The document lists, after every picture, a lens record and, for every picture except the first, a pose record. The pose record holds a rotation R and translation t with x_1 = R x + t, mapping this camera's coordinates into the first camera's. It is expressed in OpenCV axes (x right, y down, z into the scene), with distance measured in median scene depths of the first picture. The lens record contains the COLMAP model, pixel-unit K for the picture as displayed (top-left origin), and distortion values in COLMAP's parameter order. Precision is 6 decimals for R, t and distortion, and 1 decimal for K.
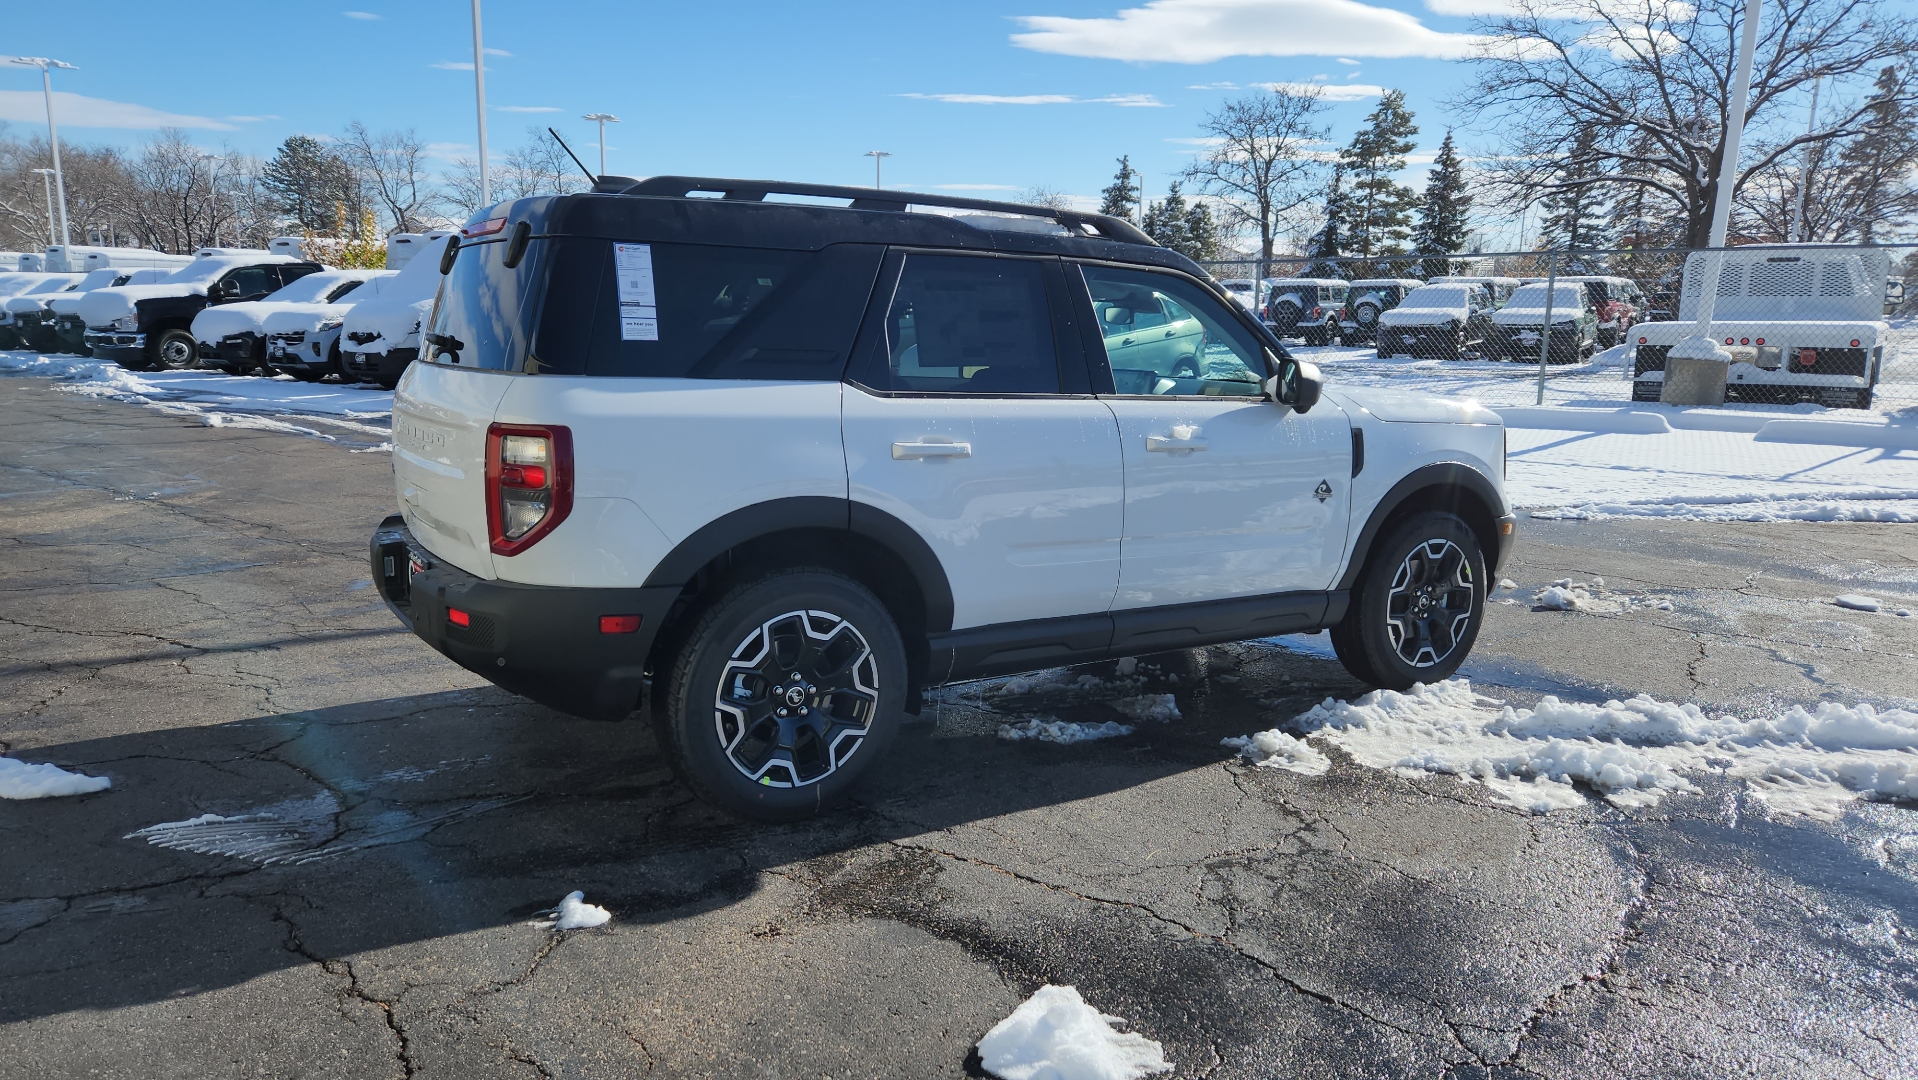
lens RADIAL K [[1281.3, 0, 941.0], [0, 1281.3, 526.3], [0, 0, 1]] dist [0.067077, -0.053507]
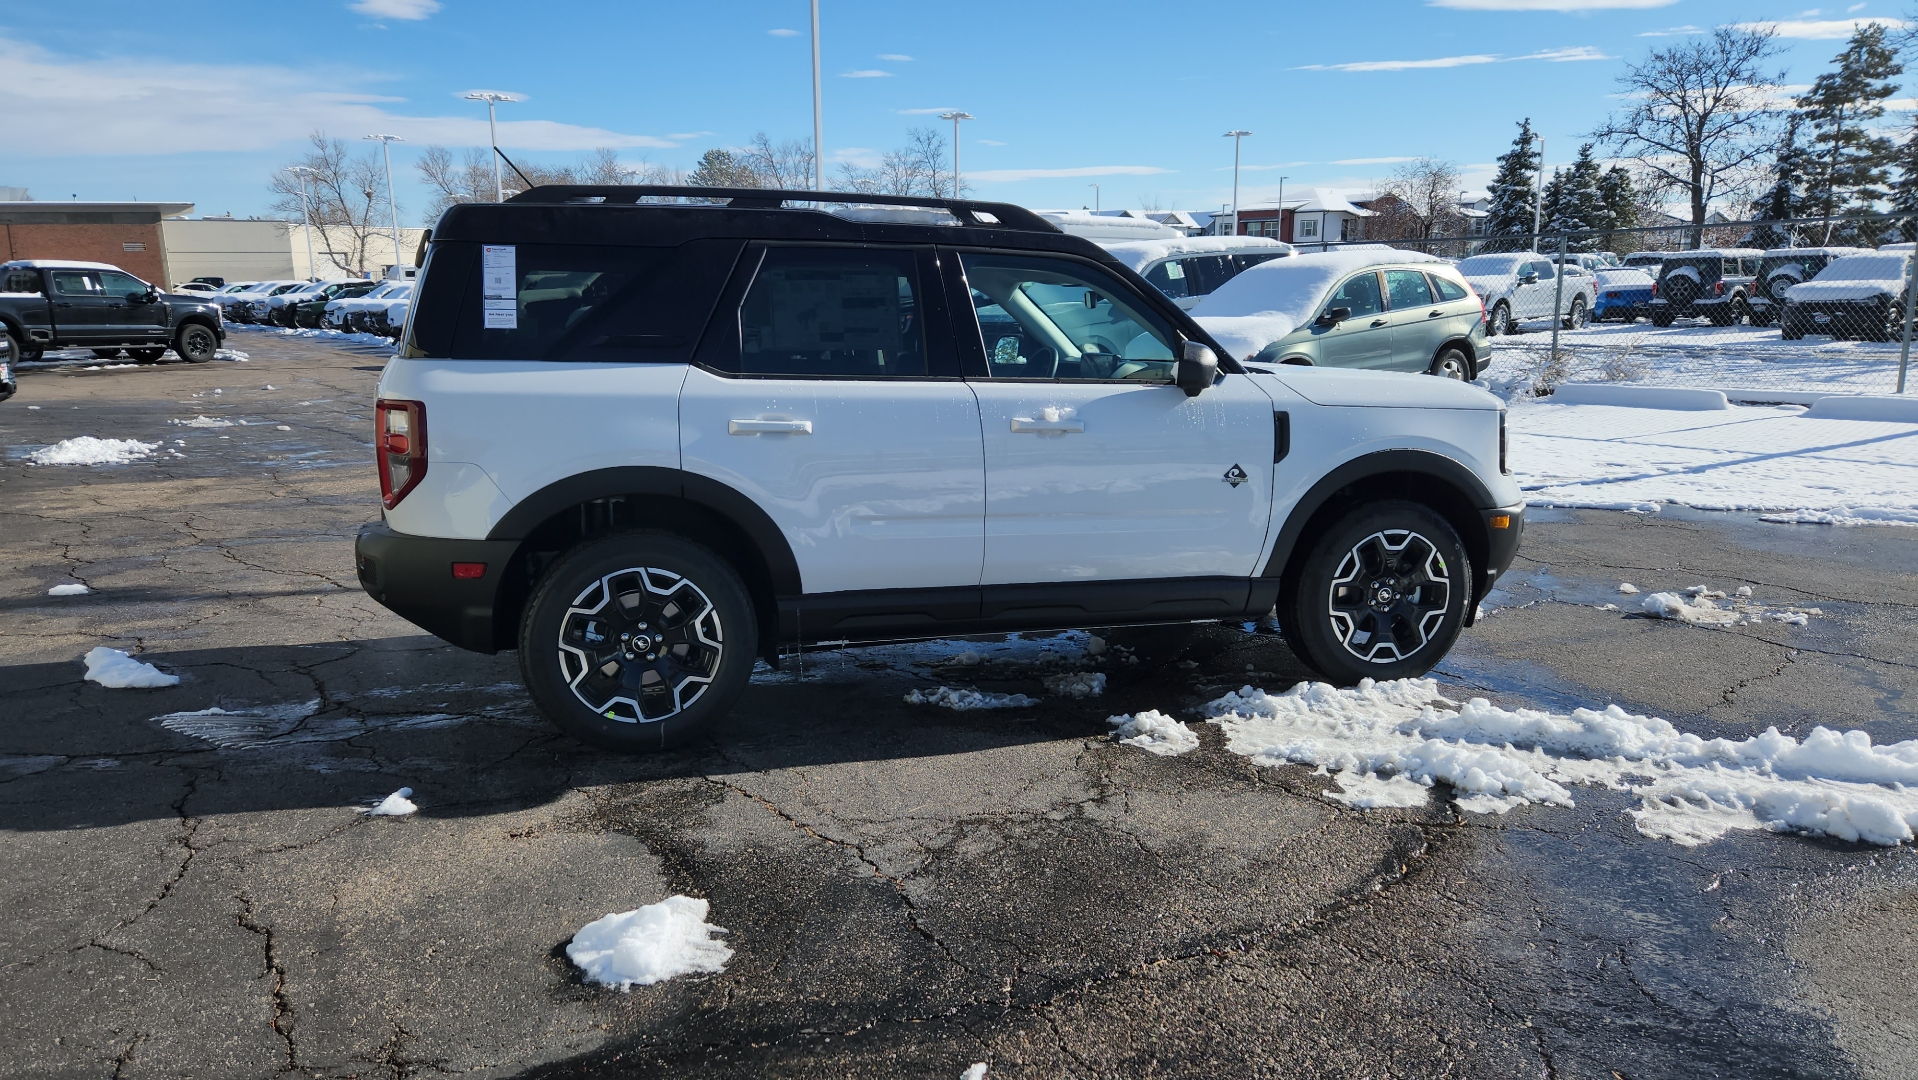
lens RADIAL K [[1281.3, 0, 940.6], [0, 1281.3, 549.9], [0, 0, 1]] dist [0.067077, -0.053507]
pose [[0.958609, 0.036634, -0.282360, 0.367127], [-0.029345, 0.999119, 0.030004, 0.006645], [0.283210, -0.020476, 0.958839, -0.009478]]
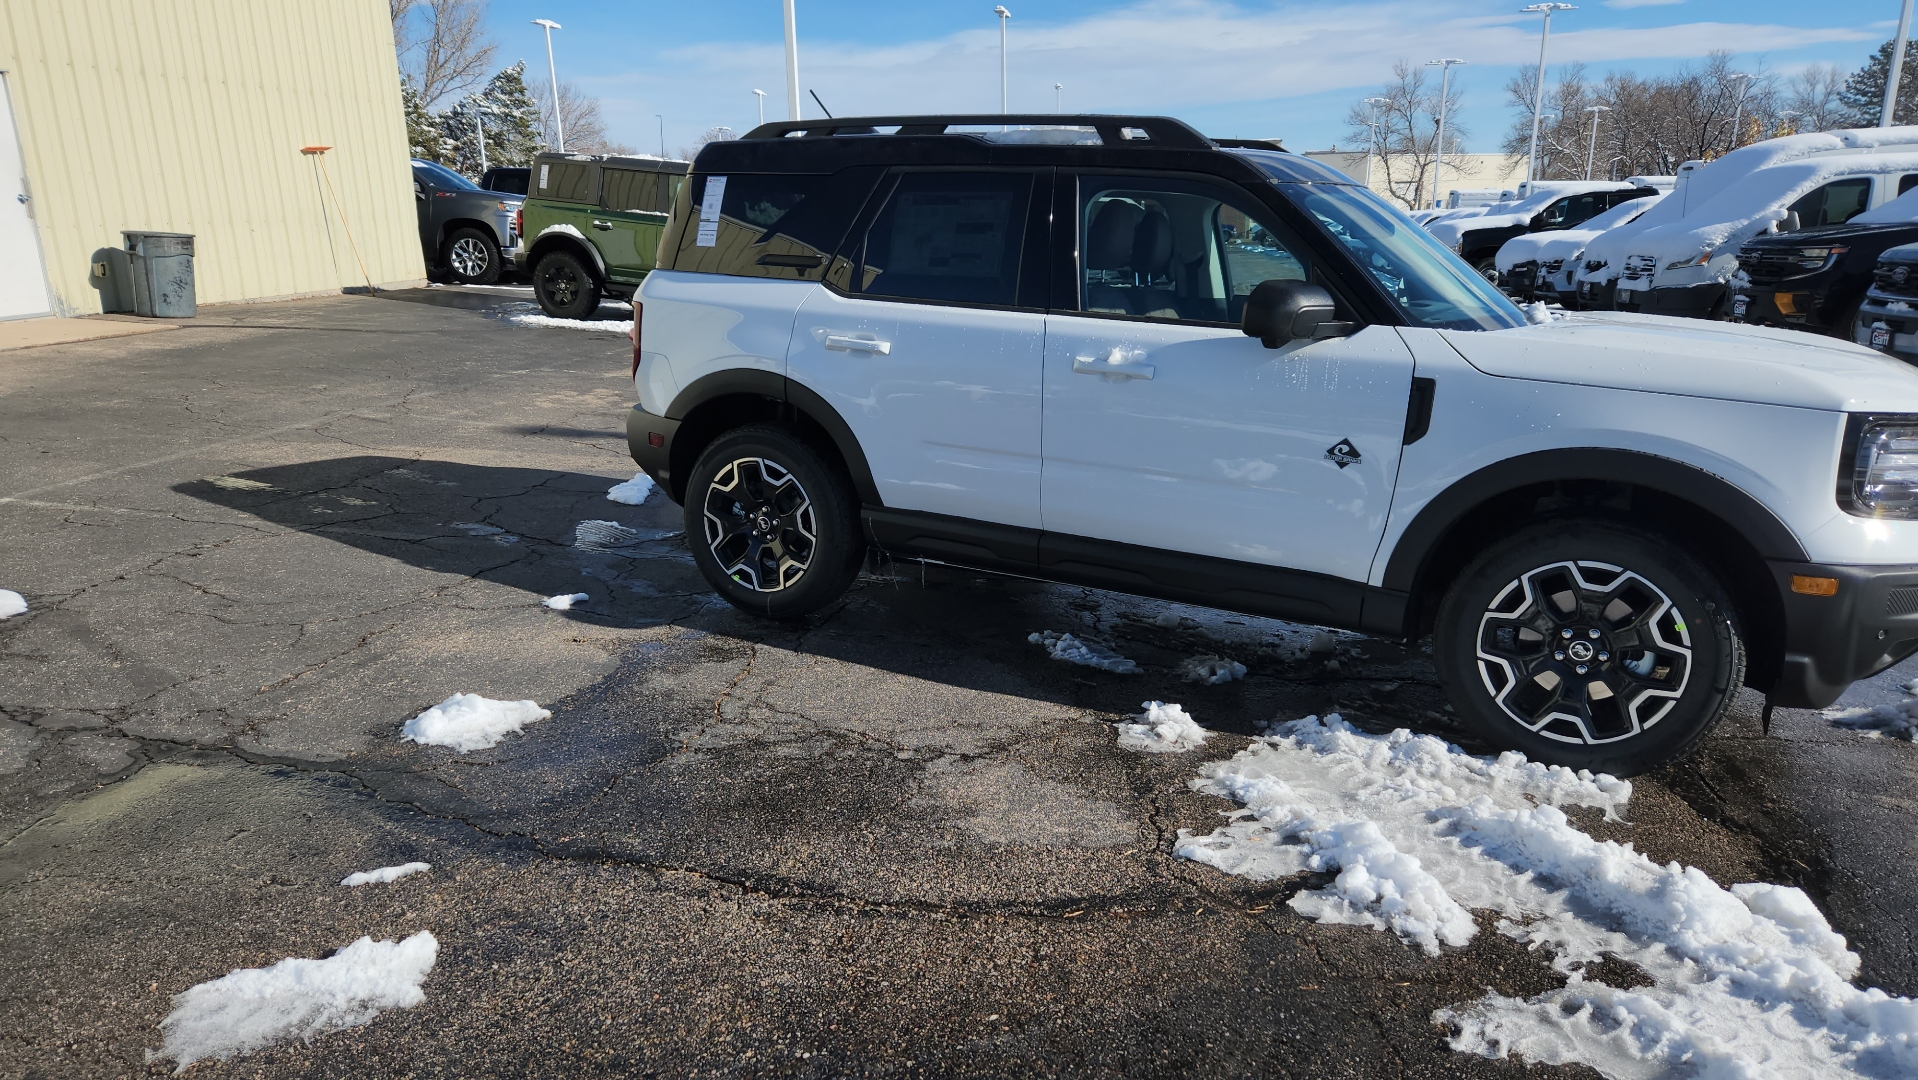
lens RADIAL K [[1281.3, 0, 934.4], [0, 1281.3, 570.9], [0, 0, 1]] dist [0.067077, -0.053507]
pose [[0.476471, 0.218076, -0.851715, 0.885879], [-0.147297, 0.974857, 0.167204, -0.053431], [0.866764, 0.045787, 0.496613, 0.401655]]
